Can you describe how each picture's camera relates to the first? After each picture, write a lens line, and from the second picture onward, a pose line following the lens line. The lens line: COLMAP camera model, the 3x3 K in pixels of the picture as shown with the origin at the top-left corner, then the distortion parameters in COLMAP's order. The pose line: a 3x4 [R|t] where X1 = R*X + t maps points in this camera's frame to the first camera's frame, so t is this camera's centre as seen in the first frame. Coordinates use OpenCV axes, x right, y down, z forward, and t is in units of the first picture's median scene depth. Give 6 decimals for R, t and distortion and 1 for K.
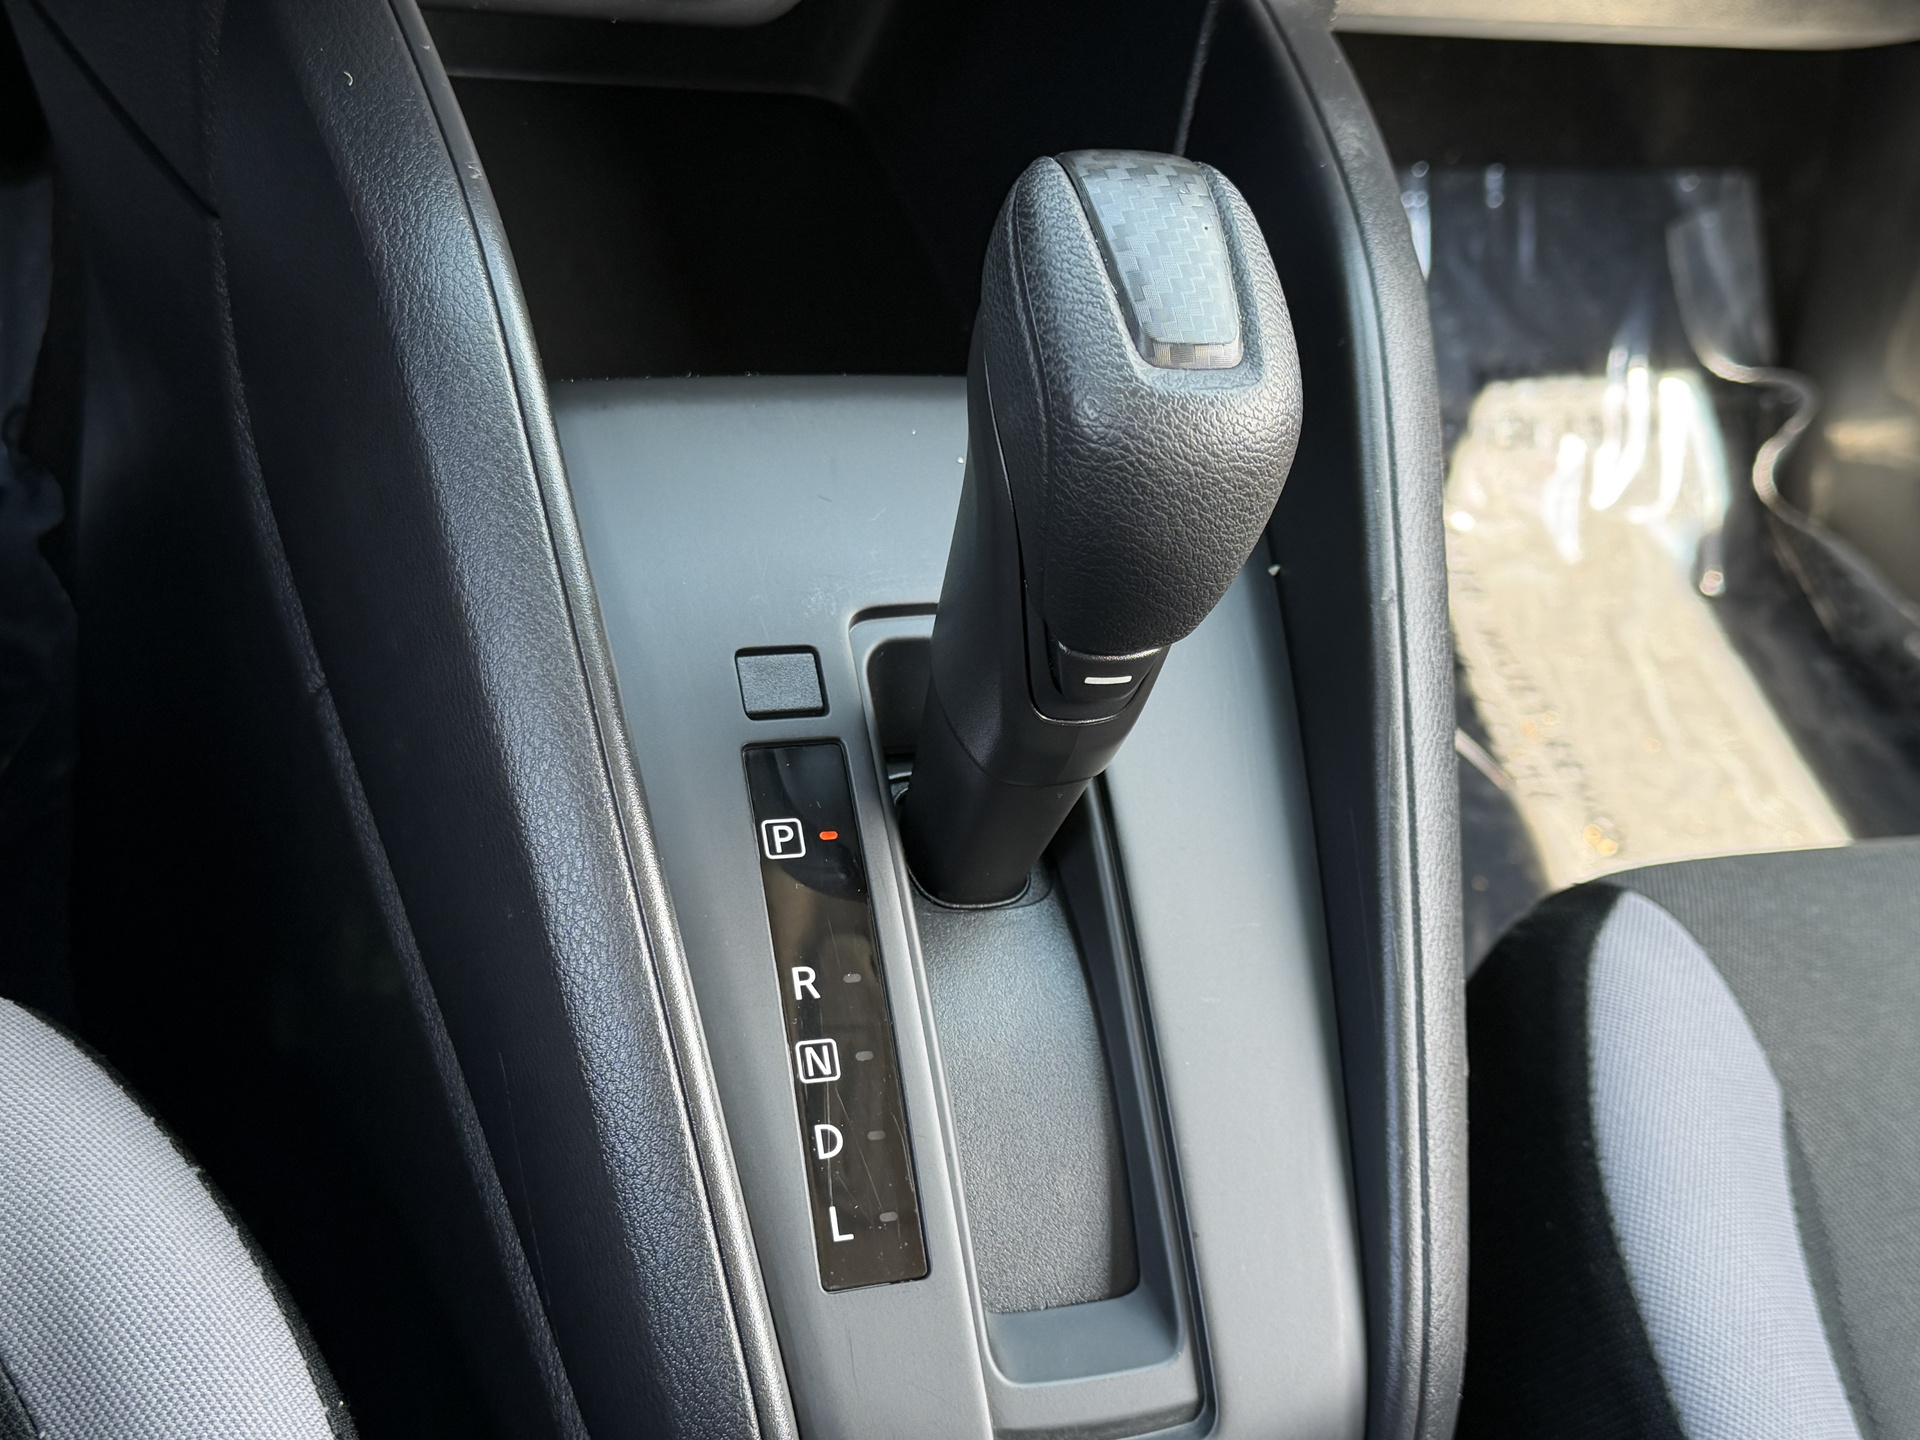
lens RADIAL K [[2559.1, 0, 957.4], [0, 2559.1, 710.3], [0, 0, 1]] dist [0.118443, 0.000000]
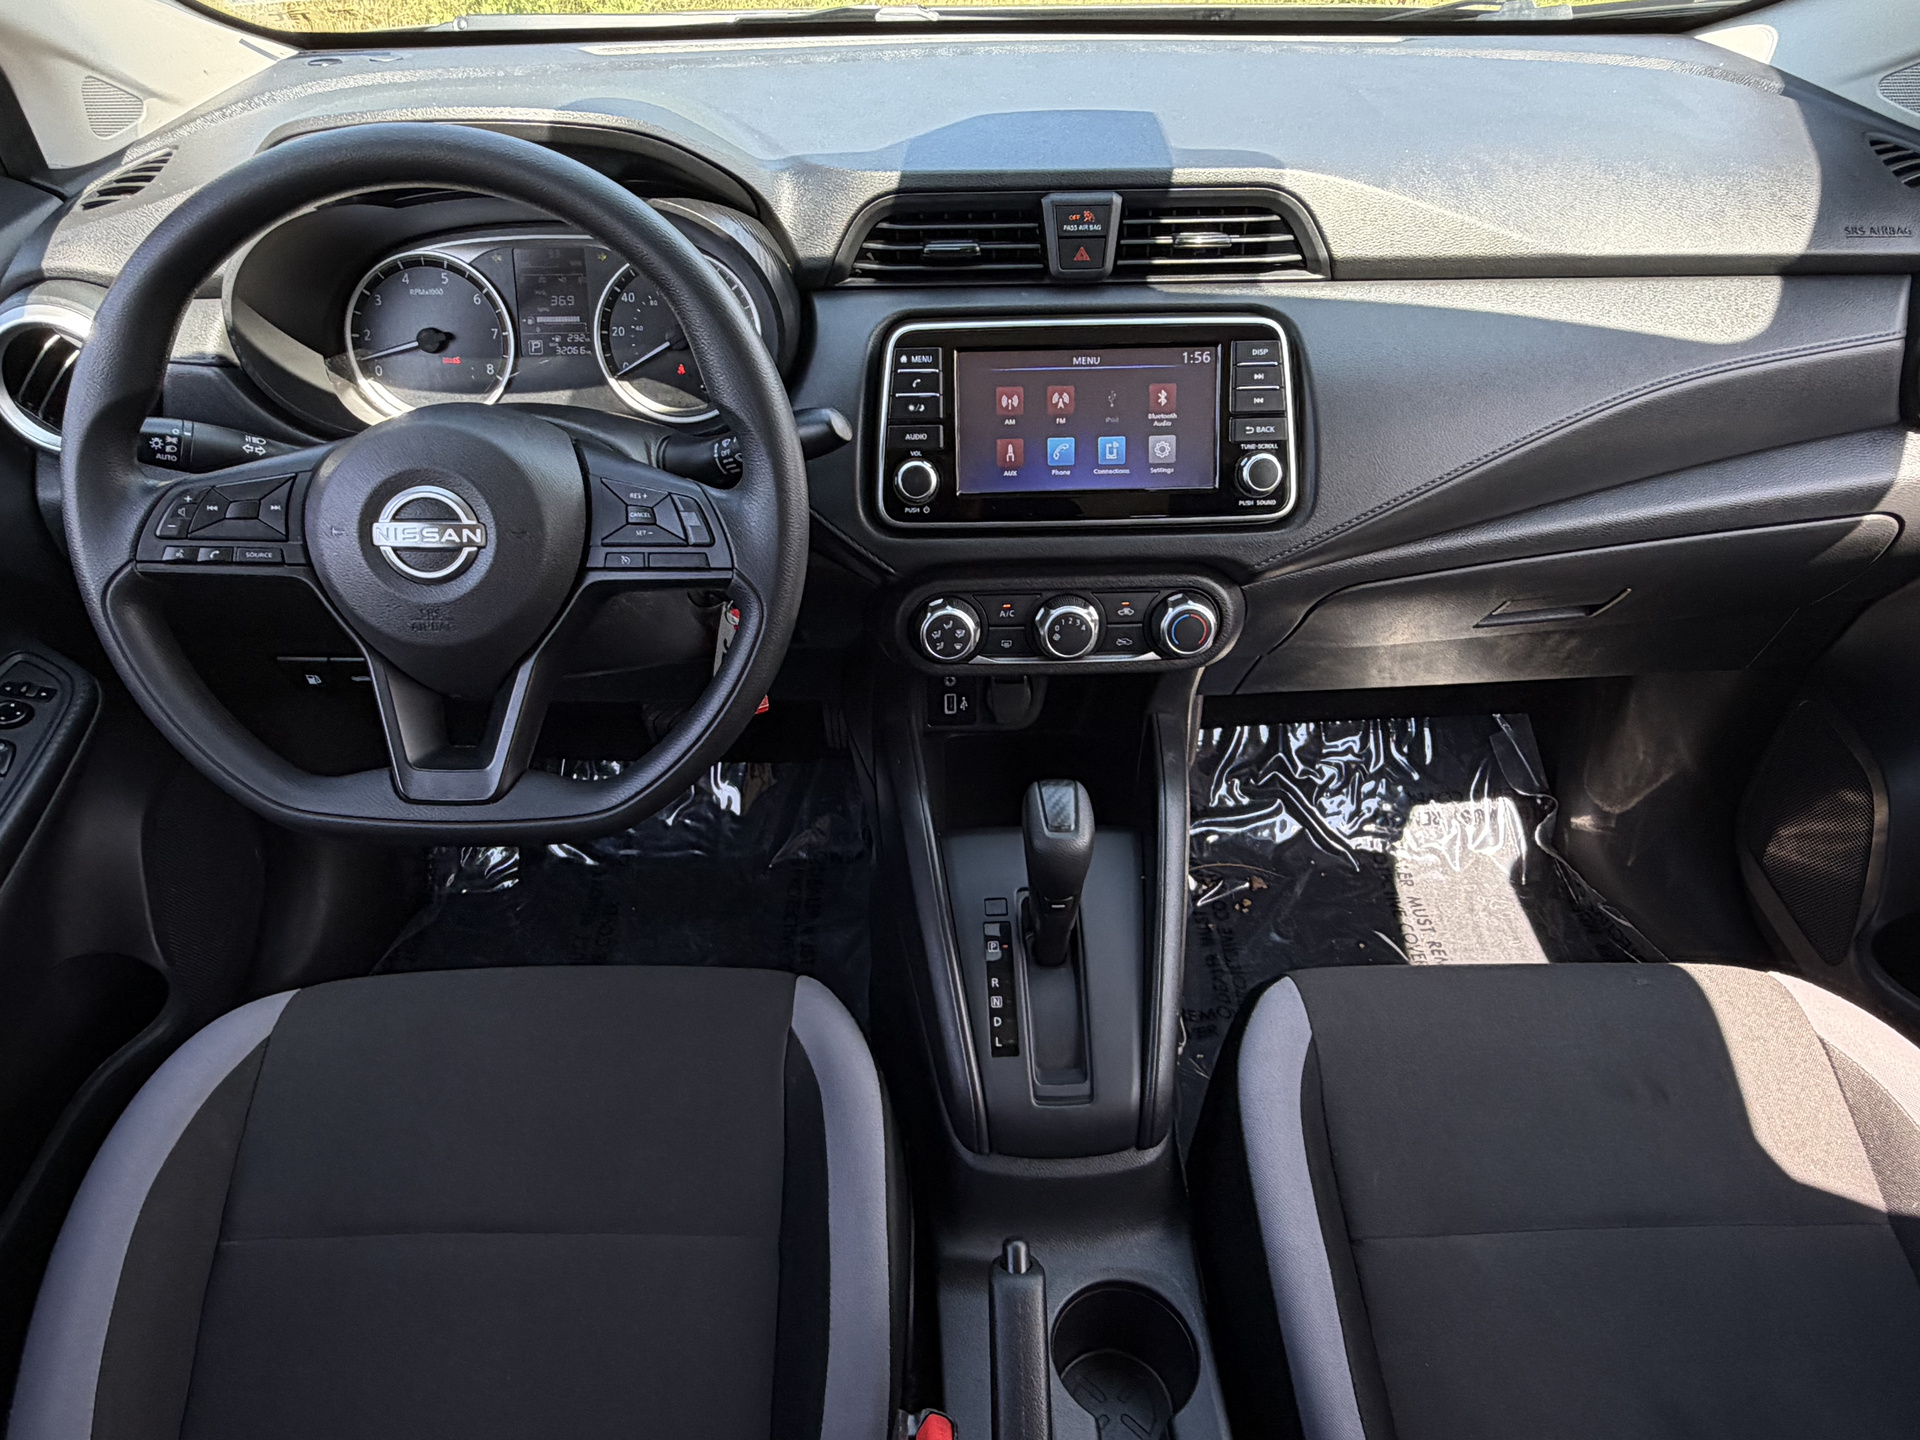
lens RADIAL K [[1335.5, 0, 926.6], [0, 1335.5, 733.1], [0, 0, 1]] dist [-0.000726, 0.005277]
pose [[0.934705, -0.041091, -0.353041, 0.575458], [-0.014811, 0.987929, -0.154200, 0.043662], [0.355115, 0.149360, 0.922814, -0.986692]]
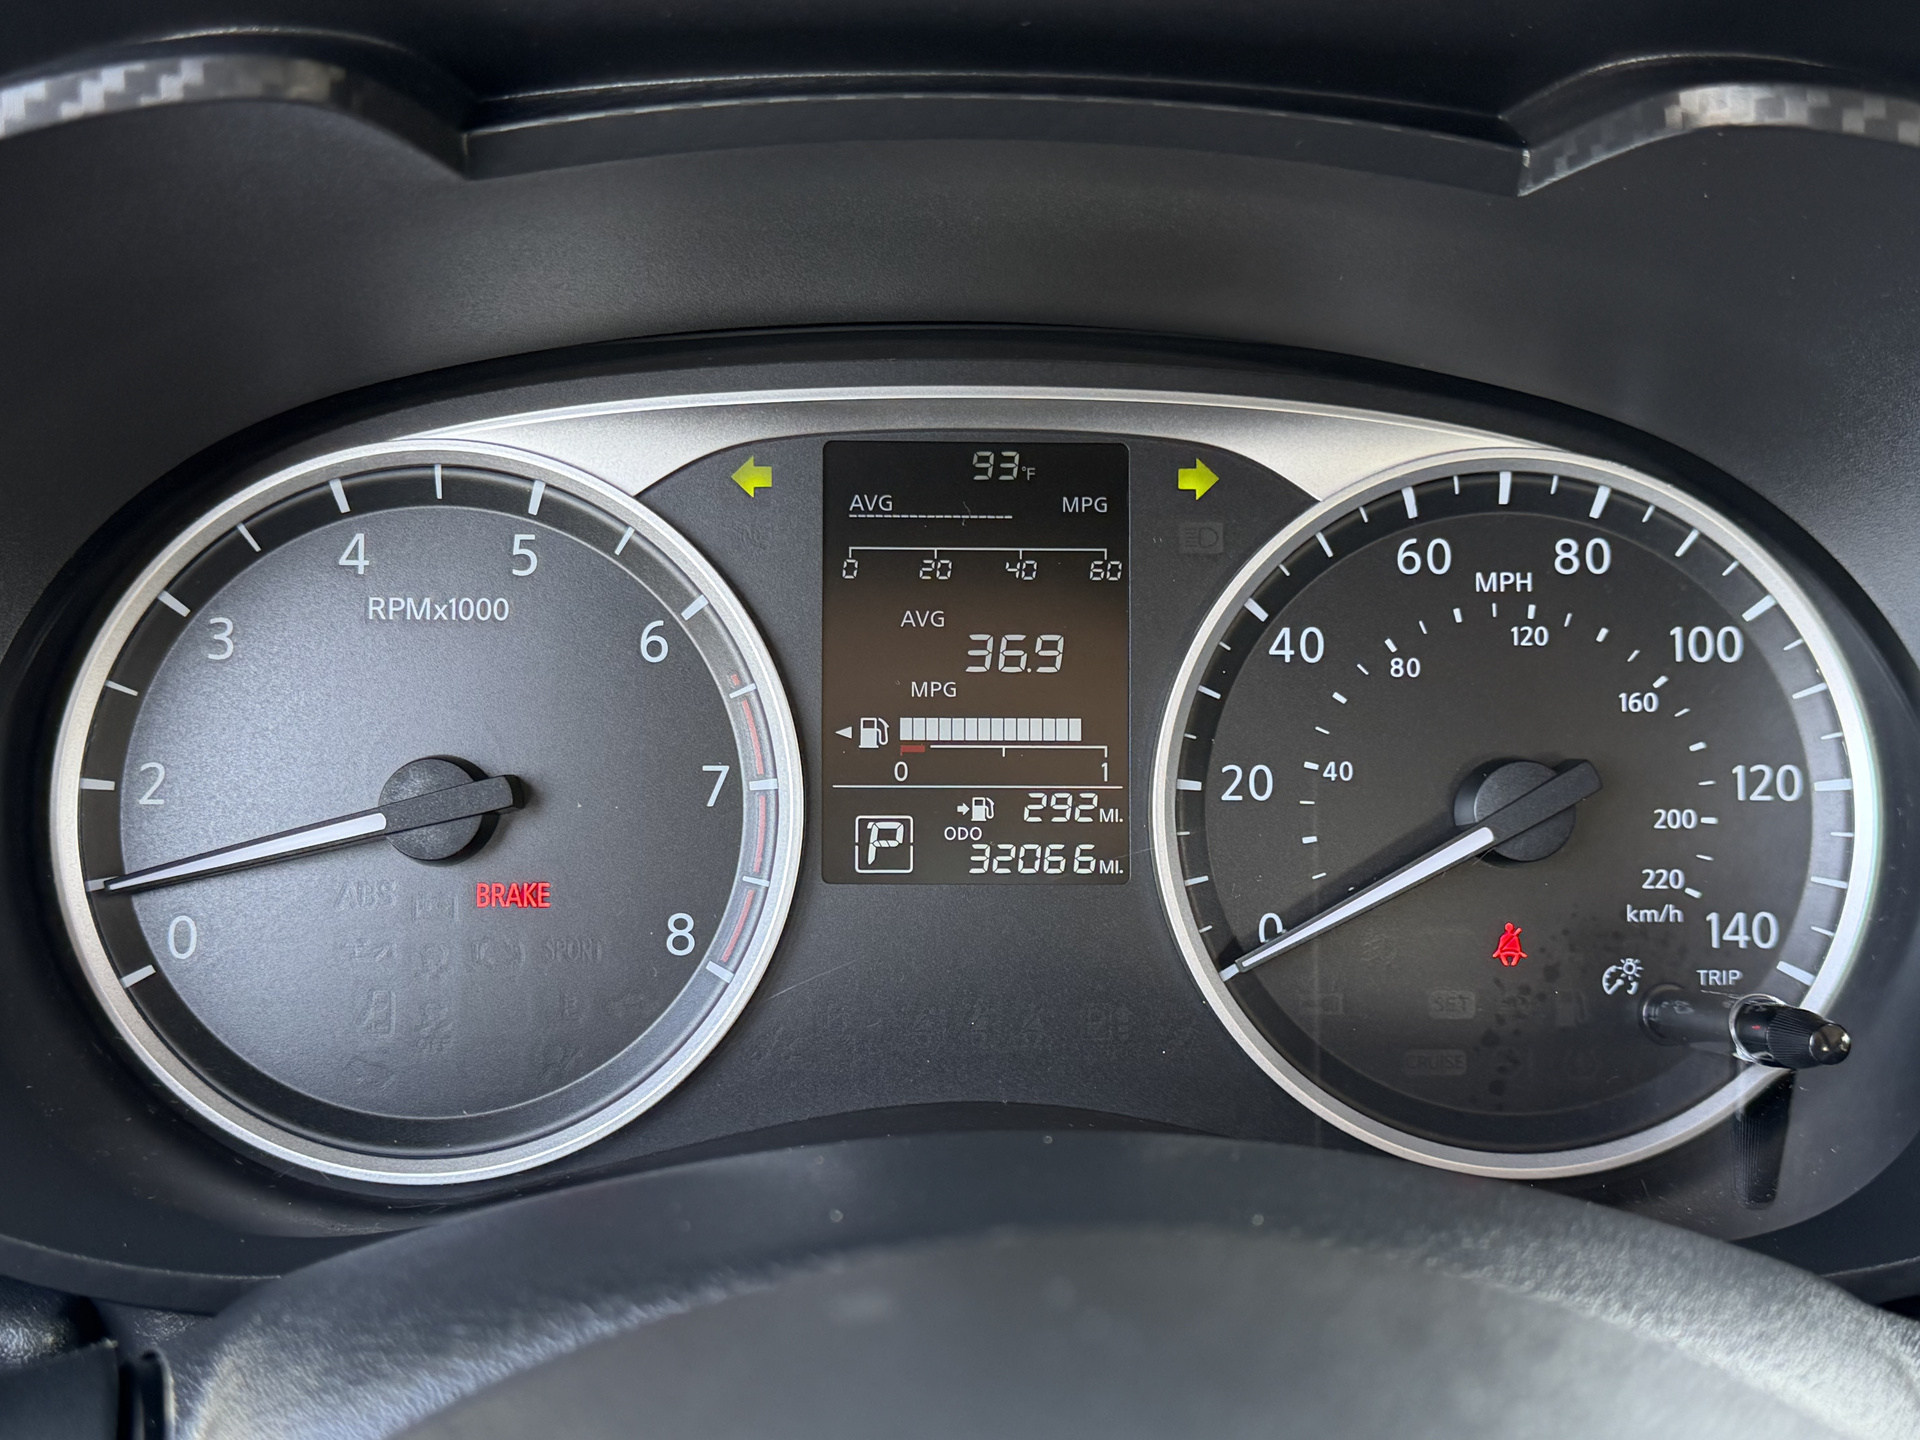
lens RADIAL K [[2559.1, 0, 949.6], [0, 2559.1, 716.2], [0, 0, 1]] dist [0.118443, 0.000000]
pose [[0.941509, -0.138724, -0.307111, -0.449245], [-0.019666, 0.887167, -0.461029, -0.509627], [0.336415, 0.440103, 0.832547, -0.101738]]
